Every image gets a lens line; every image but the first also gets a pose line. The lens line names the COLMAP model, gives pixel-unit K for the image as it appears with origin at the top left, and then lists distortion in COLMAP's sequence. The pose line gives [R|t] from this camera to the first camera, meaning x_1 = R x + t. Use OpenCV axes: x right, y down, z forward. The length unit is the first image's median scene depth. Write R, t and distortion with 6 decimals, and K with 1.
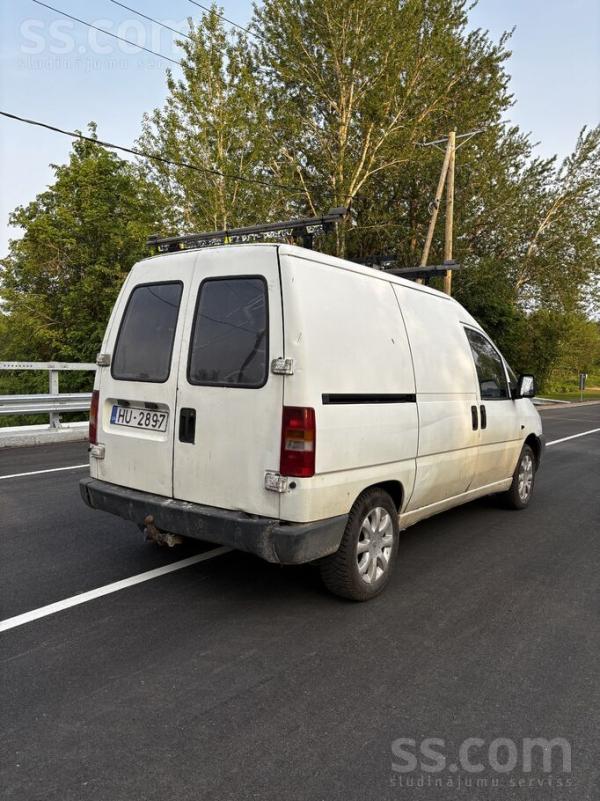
lens RADIAL K [[593.9, 0, 300.0], [0, 593.9, 400.5], [0, 0, 1]] dist [0.037096, -0.042828]
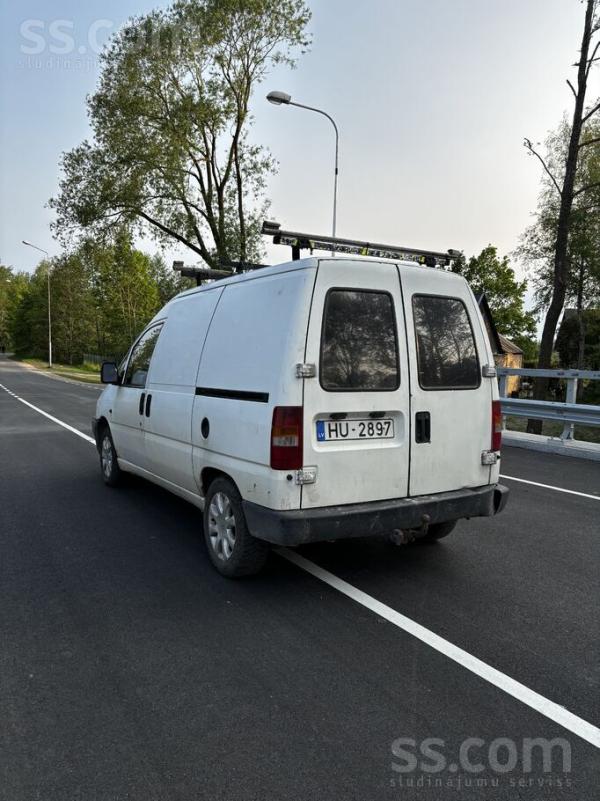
lens RADIAL K [[593.9, 0, 300.0], [0, 593.9, 400.5], [0, 0, 1]] dist [0.037096, -0.042828]
pose [[0.397186, -0.085502, 0.913747, -1.170273], [0.048275, 0.996219, 0.072235, -0.090077], [-0.916468, 0.015421, 0.399812, 0.693683]]
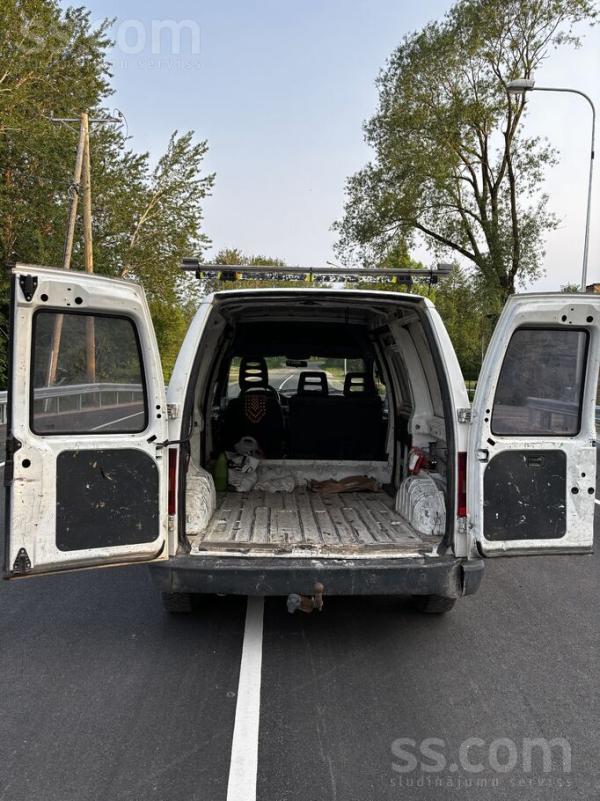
lens RADIAL K [[593.9, 0, 300.0], [0, 593.9, 400.5], [0, 0, 1]] dist [0.037096, -0.042828]
pose [[0.787008, -0.056637, 0.614338, -0.743551], [0.042240, 0.998387, 0.037931, -0.111847], [-0.615496, -0.003903, 0.788131, 0.265873]]
